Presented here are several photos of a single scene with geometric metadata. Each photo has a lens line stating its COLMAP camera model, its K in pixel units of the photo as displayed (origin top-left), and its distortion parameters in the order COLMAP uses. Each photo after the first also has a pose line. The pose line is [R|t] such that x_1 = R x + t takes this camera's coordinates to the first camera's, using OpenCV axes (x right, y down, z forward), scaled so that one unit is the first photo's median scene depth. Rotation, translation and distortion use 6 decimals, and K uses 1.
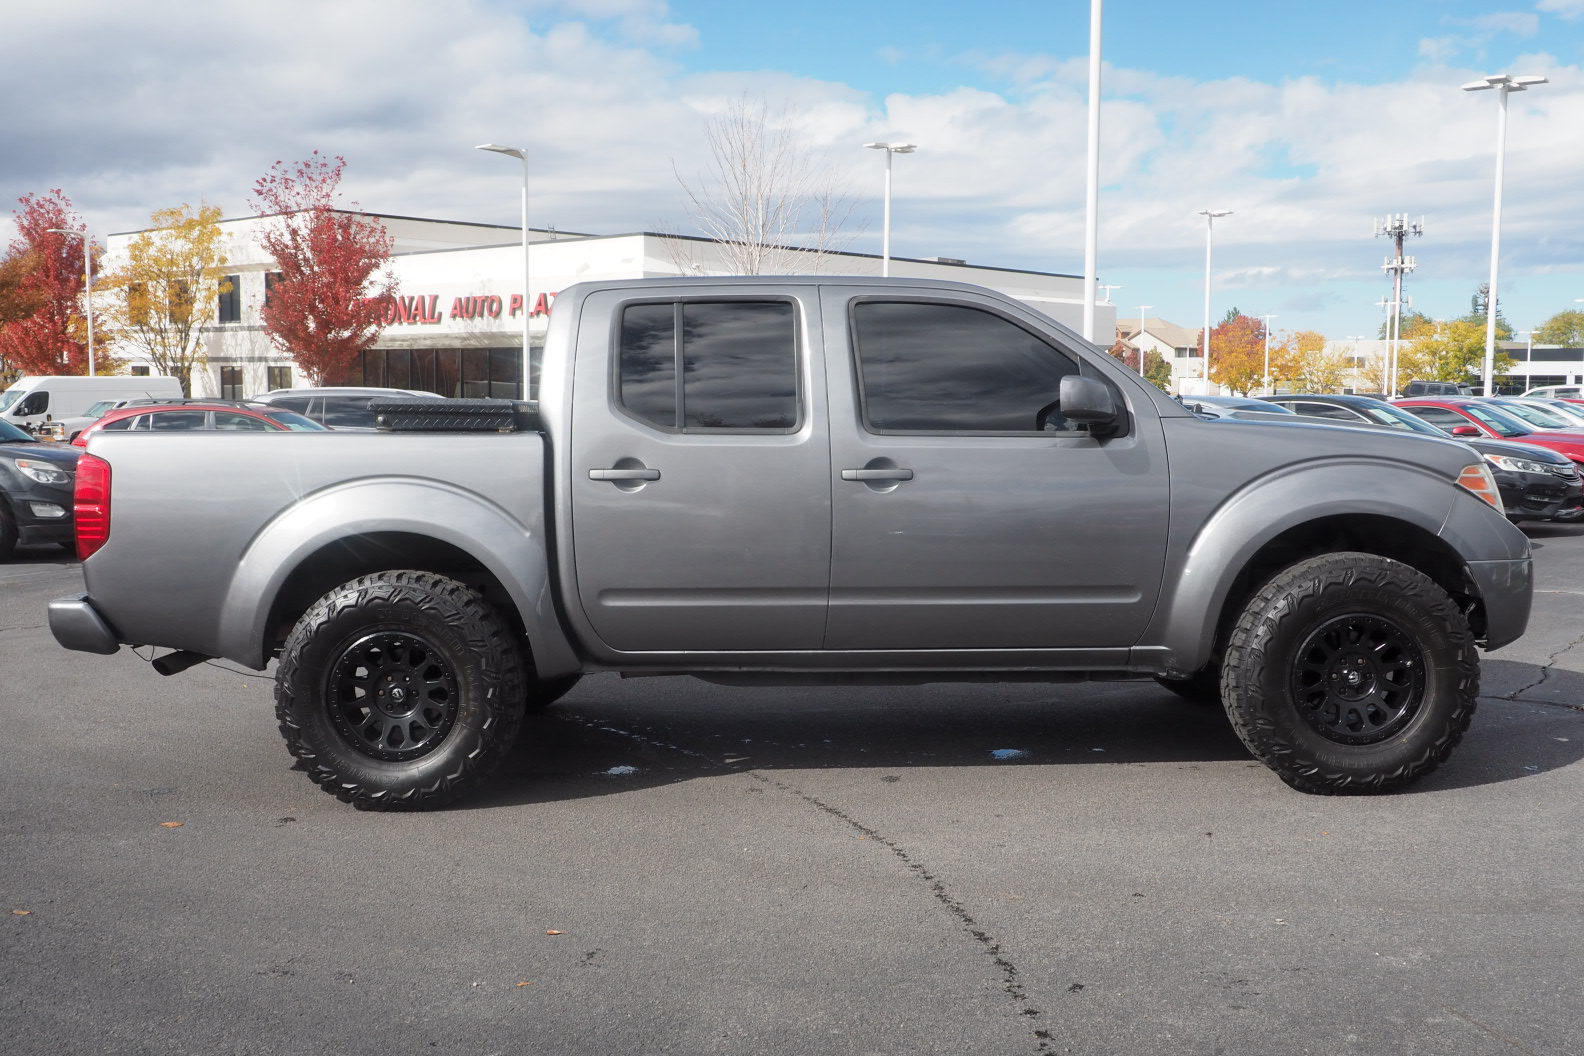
lens RADIAL K [[1479.0, 0, 792.5], [0, 1479.0, 504.6], [0, 0, 1]] dist [-0.004432, 0.001731]
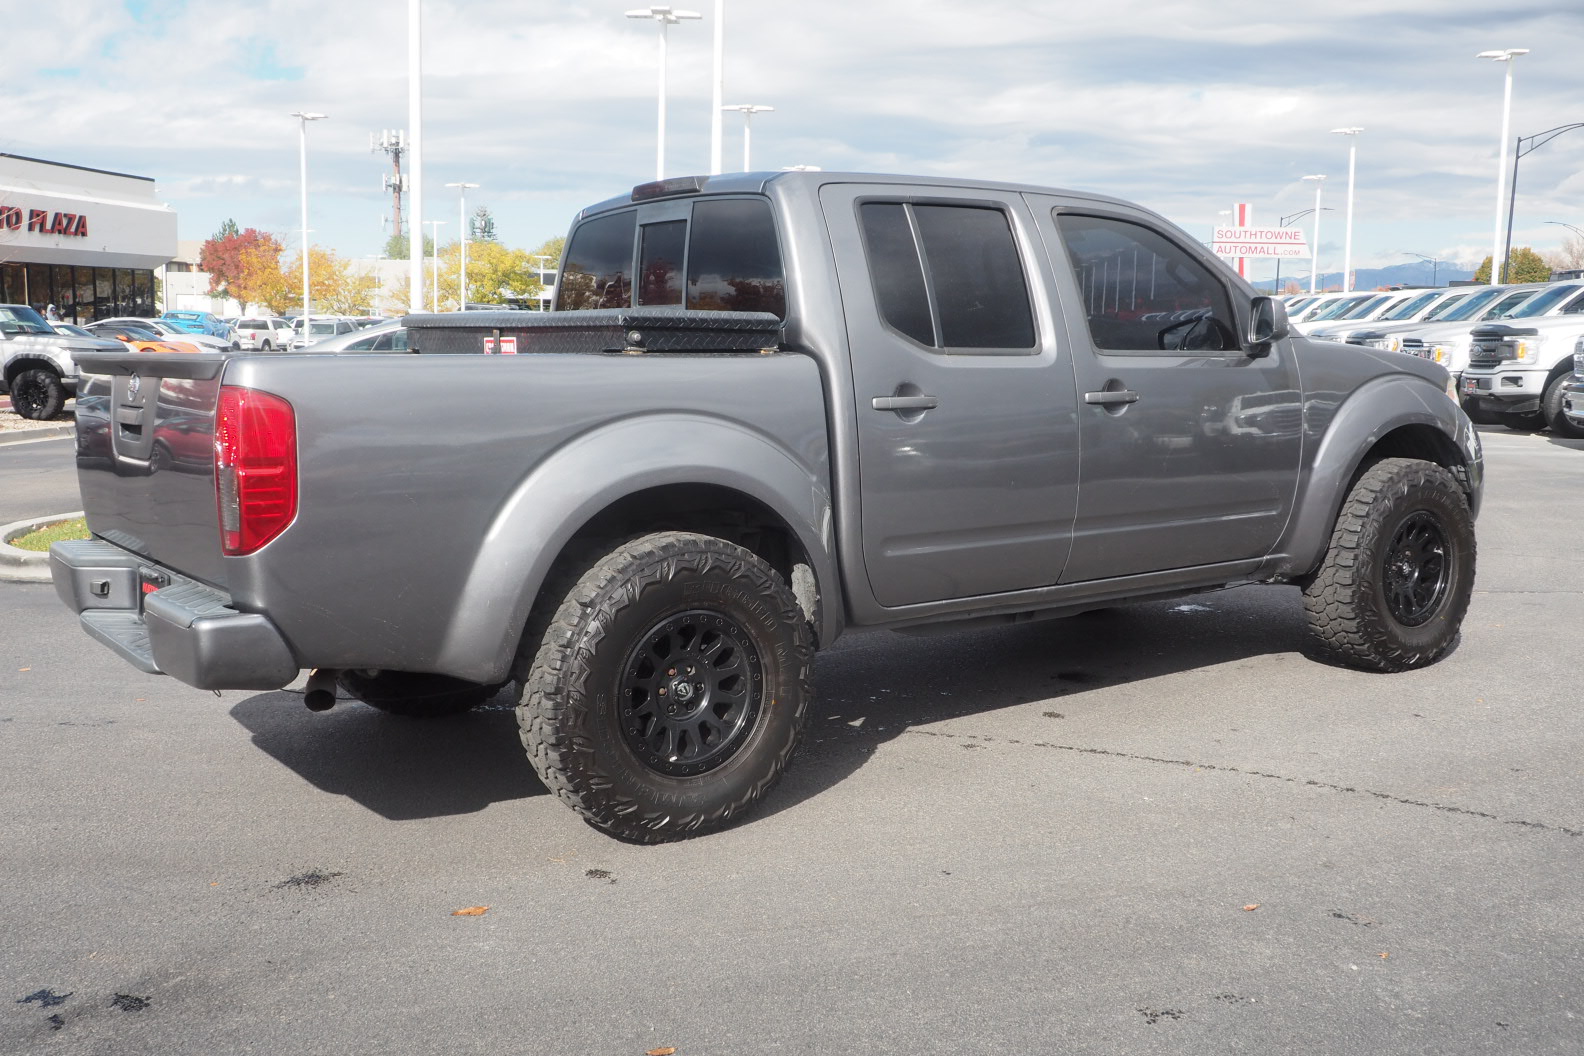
lens RADIAL K [[1563.7, 0, 791.5], [0, 1563.7, 528.6], [0, 0, 1]] dist [-0.005726, -0.003713]
pose [[0.809312, -0.068430, 0.583380, -0.696069], [0.032274, 0.996871, 0.072160, -0.014934], [-0.586492, -0.039572, 0.808988, 0.299192]]
